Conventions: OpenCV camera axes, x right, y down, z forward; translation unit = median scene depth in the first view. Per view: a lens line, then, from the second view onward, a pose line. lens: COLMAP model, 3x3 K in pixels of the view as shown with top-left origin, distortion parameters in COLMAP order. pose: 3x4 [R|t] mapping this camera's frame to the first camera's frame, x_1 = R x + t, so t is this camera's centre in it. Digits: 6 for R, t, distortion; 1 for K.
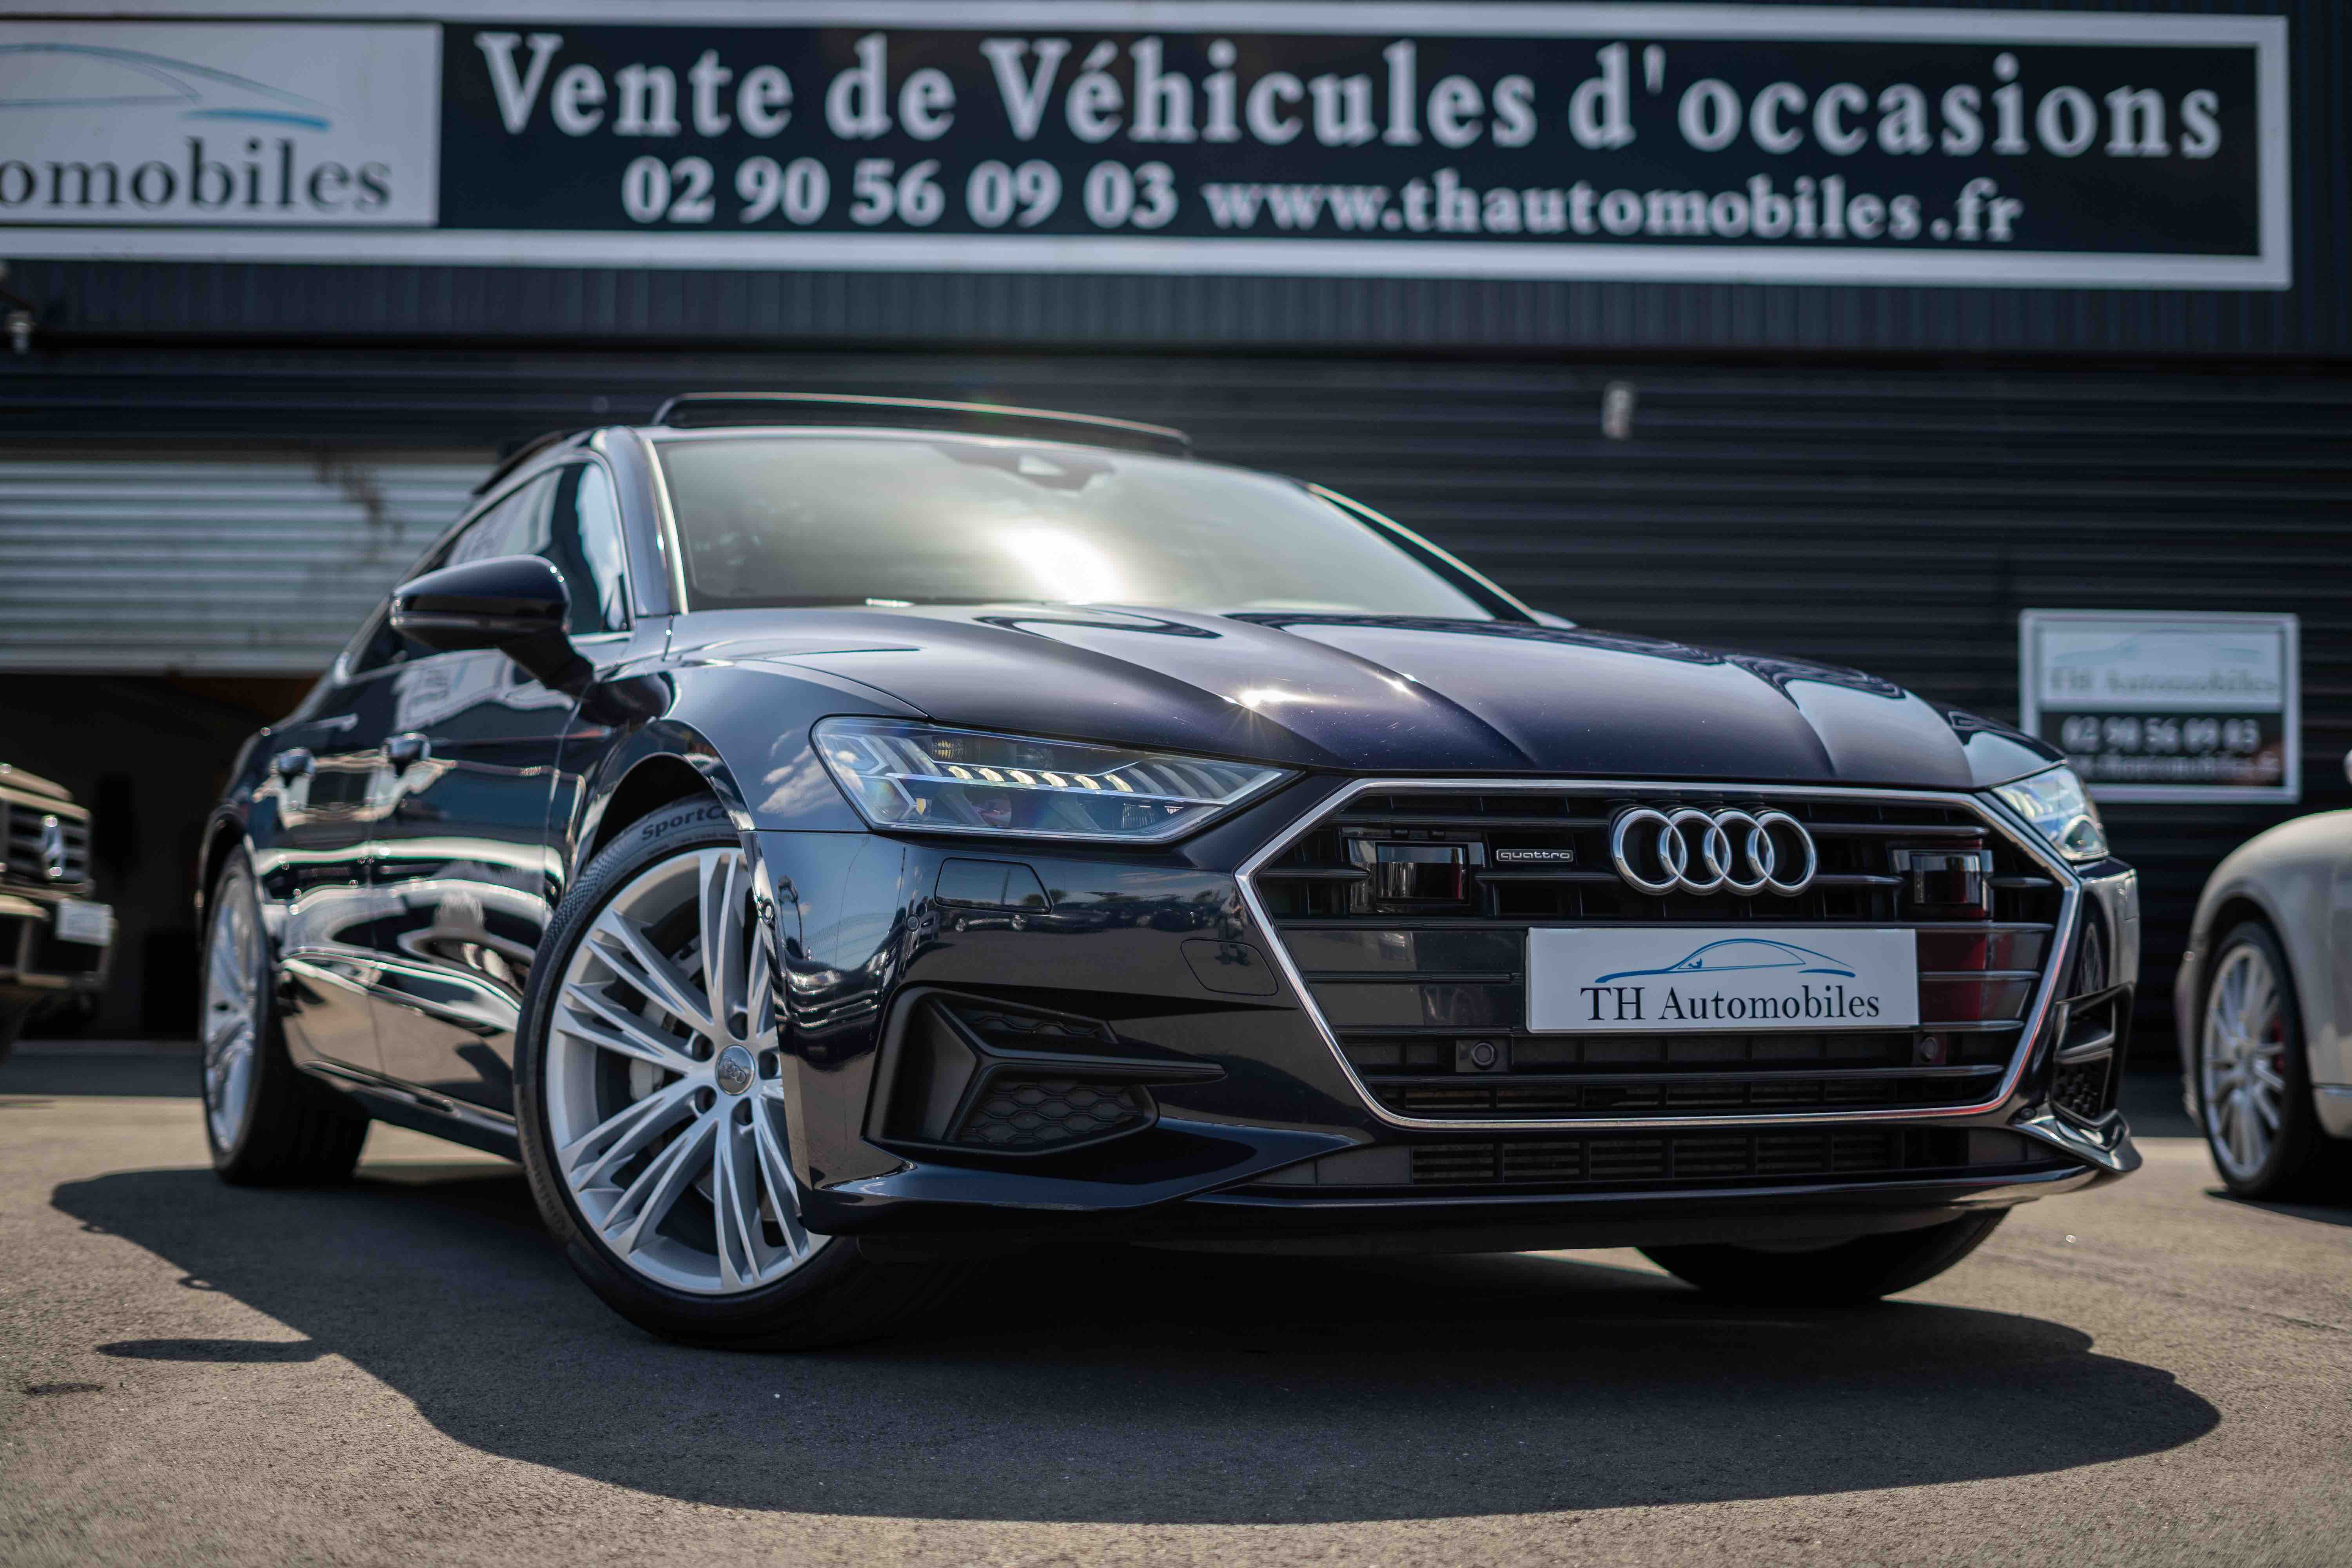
lens RADIAL K [[3517.7, 0, 1176.0], [0, 3517.7, 784.0], [0, 0, 1]] dist [-0.023257, 0.056434]
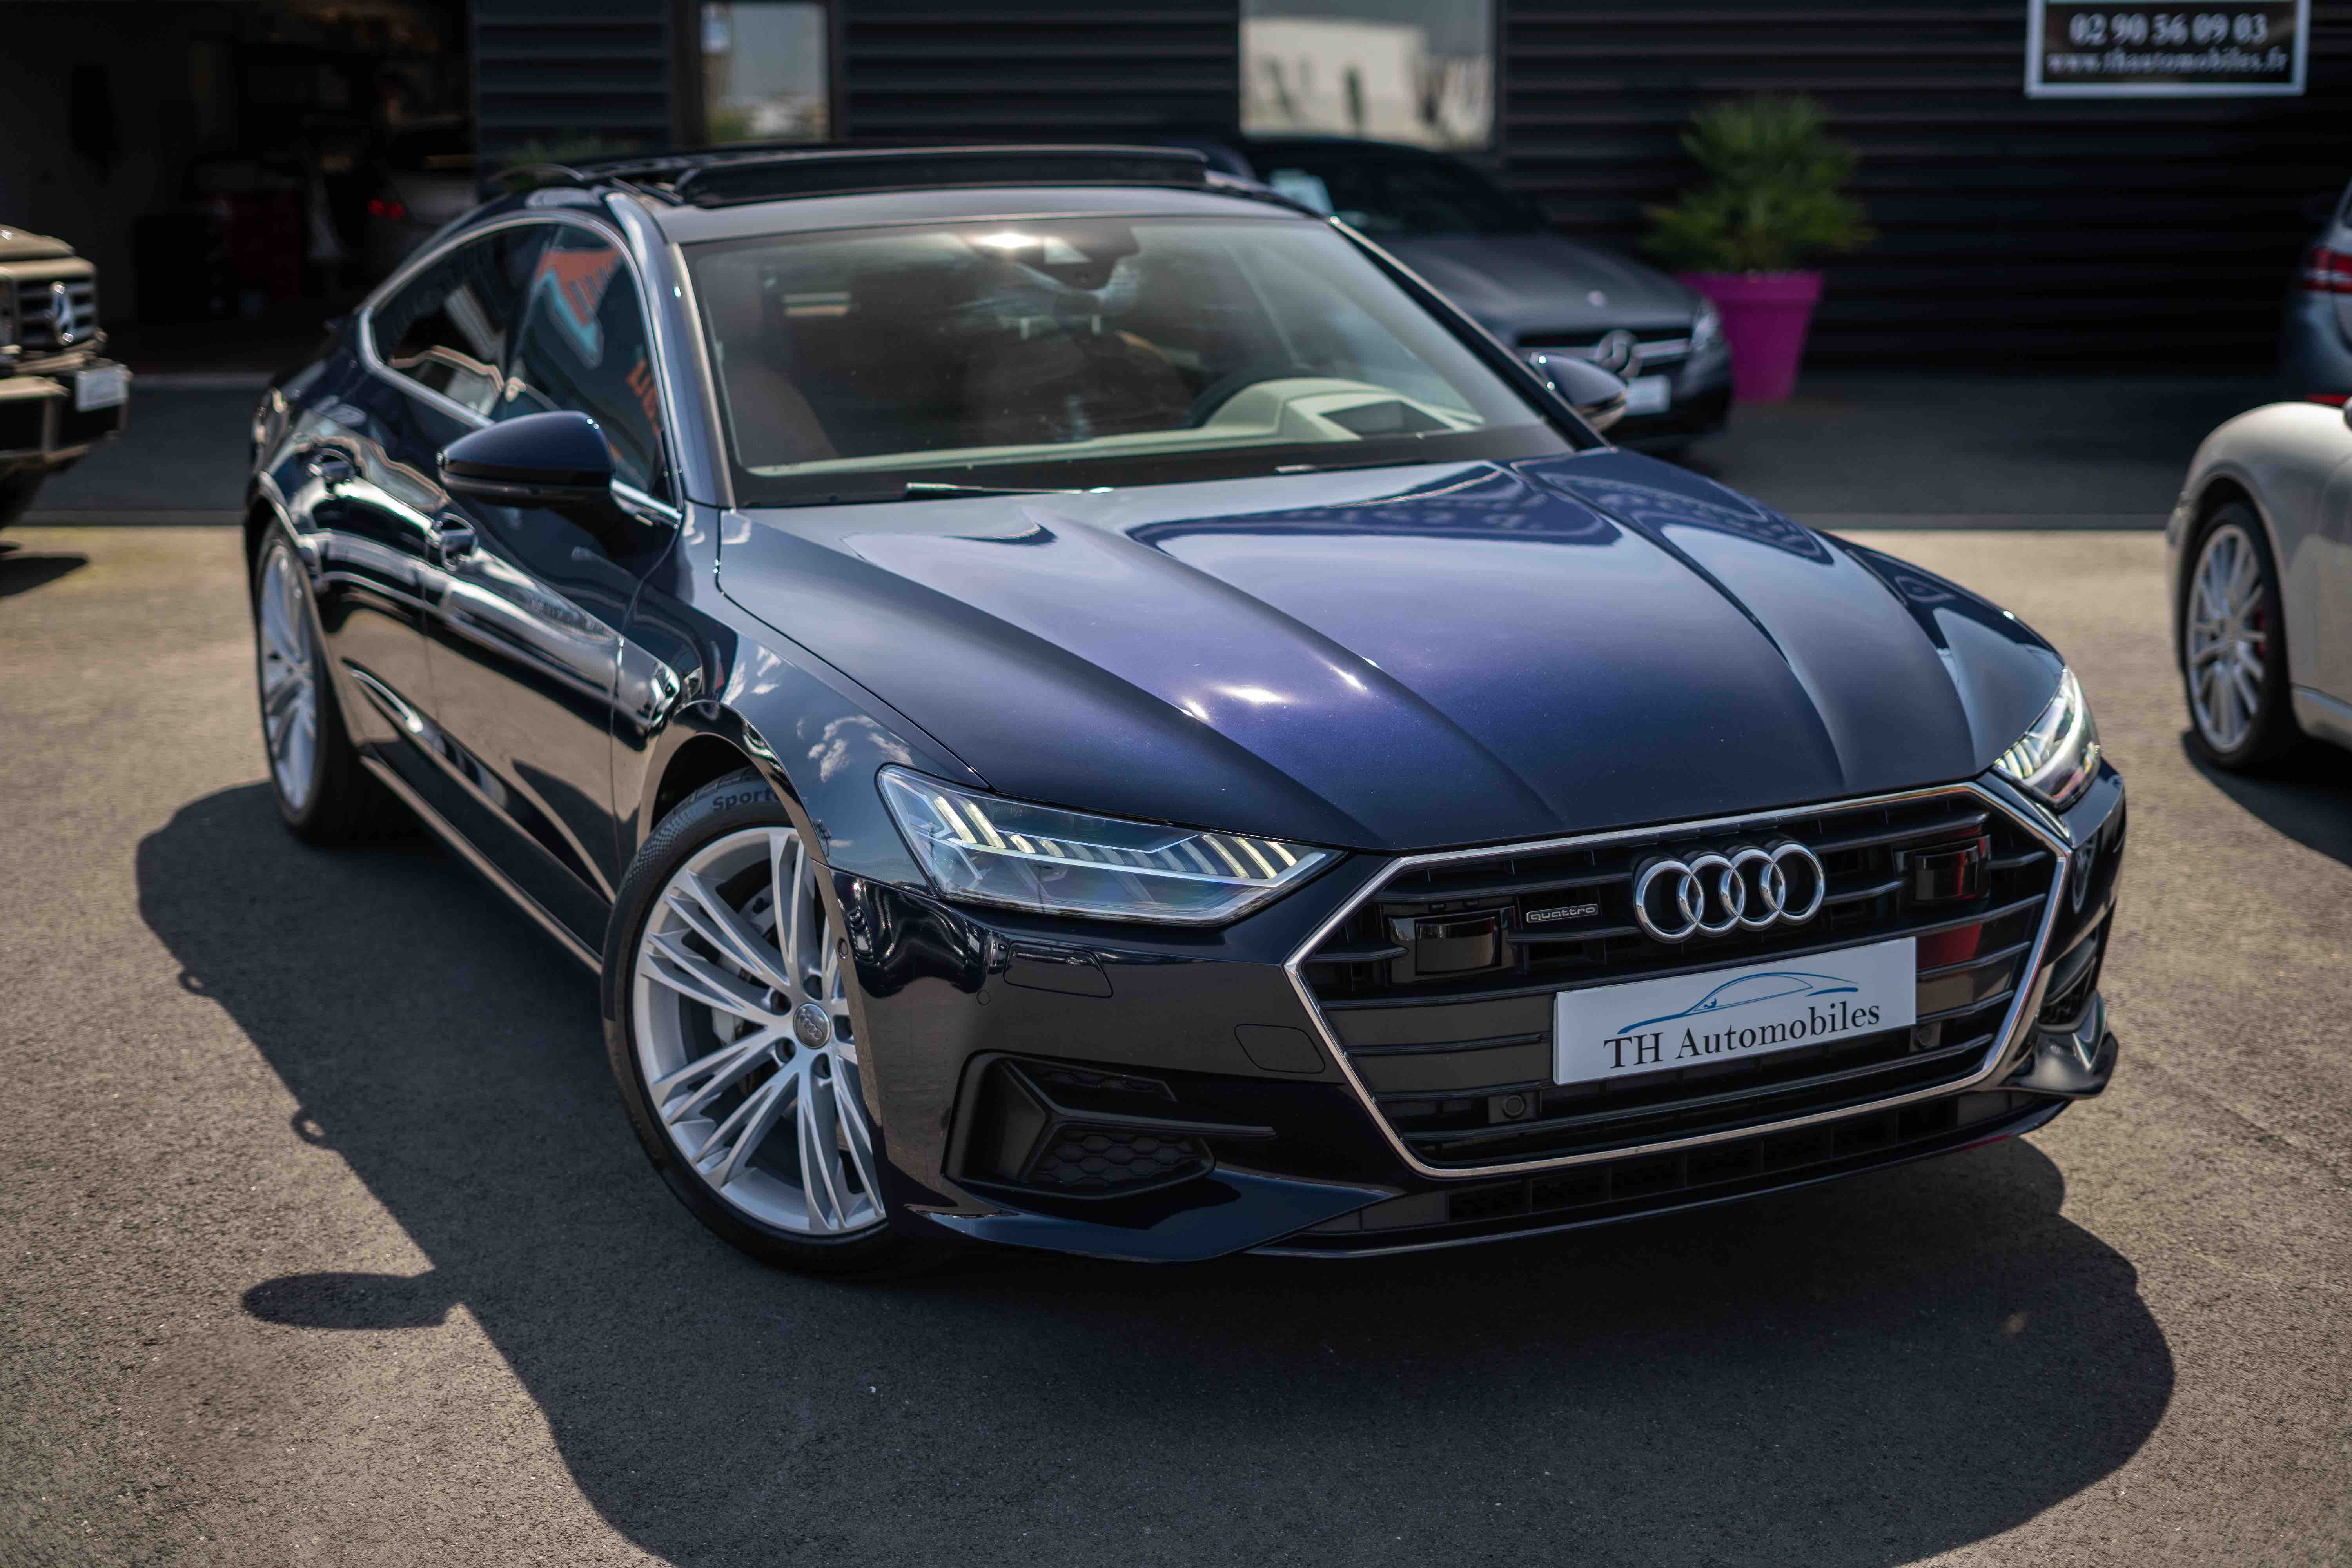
lens RADIAL K [[3517.7, 0, 1176.0], [0, 3517.7, 784.0], [0, 0, 1]] dist [-0.023257, 0.056434]
pose [[0.999827, -0.018537, 0.001501, -0.014576], [0.017551, 0.967184, 0.253471, -0.261311], [-0.006150, -0.253401, 0.967342, -0.020663]]
